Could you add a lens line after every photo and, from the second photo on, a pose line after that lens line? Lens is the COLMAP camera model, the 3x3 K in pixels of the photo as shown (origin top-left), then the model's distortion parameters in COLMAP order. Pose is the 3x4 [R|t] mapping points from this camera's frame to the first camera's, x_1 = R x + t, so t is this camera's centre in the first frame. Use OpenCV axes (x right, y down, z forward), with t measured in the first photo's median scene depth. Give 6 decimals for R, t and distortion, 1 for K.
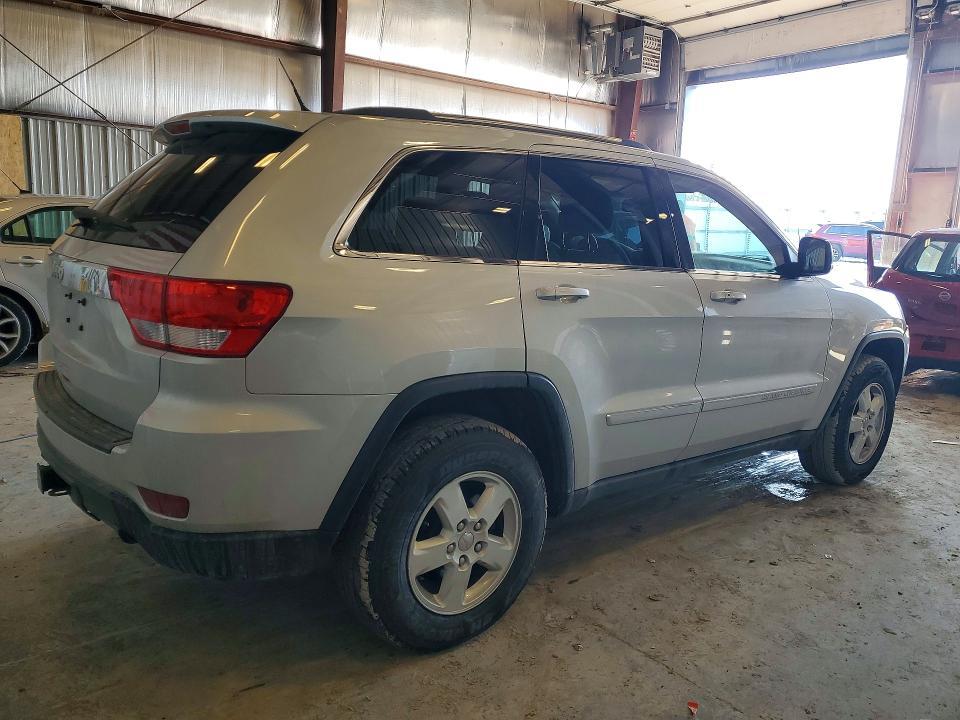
lens RADIAL K [[784.8, 0, 480.0], [0, 784.8, 360.0], [0, 0, 1]] dist [0.037656, -0.000289]
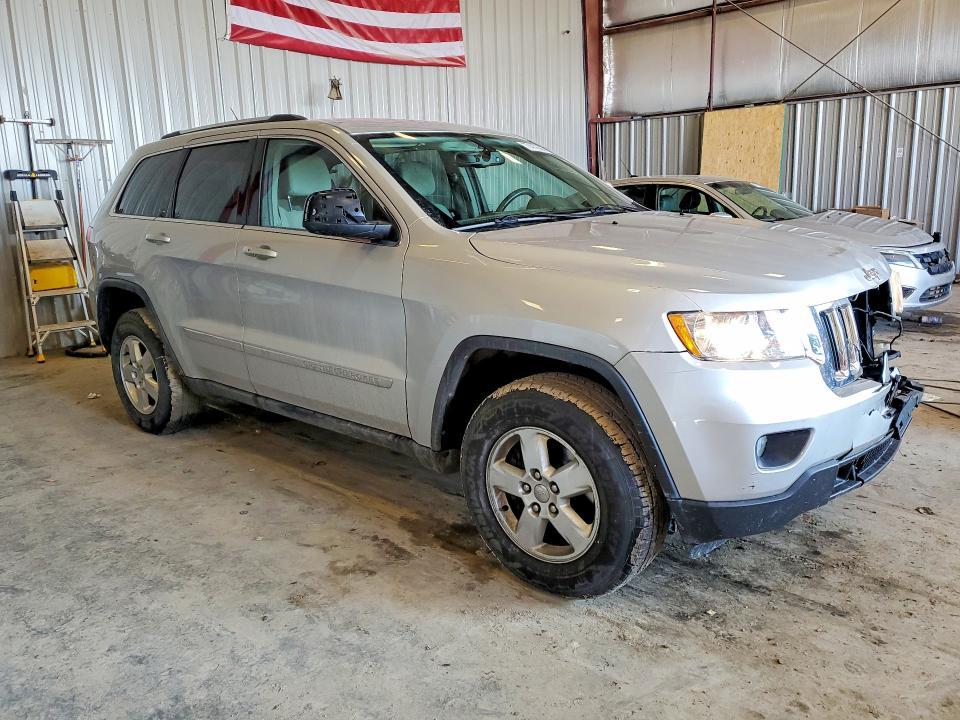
lens RADIAL K [[737.4, 0, 469.6], [0, 737.4, 353.4], [0, 0, 1]] dist [0.028604, -0.005328]
pose [[0.126308, 0.166120, -0.977983, 0.874271], [-0.123580, 0.980834, 0.150644, -0.091807], [0.984263, 0.101831, 0.144417, 0.733143]]
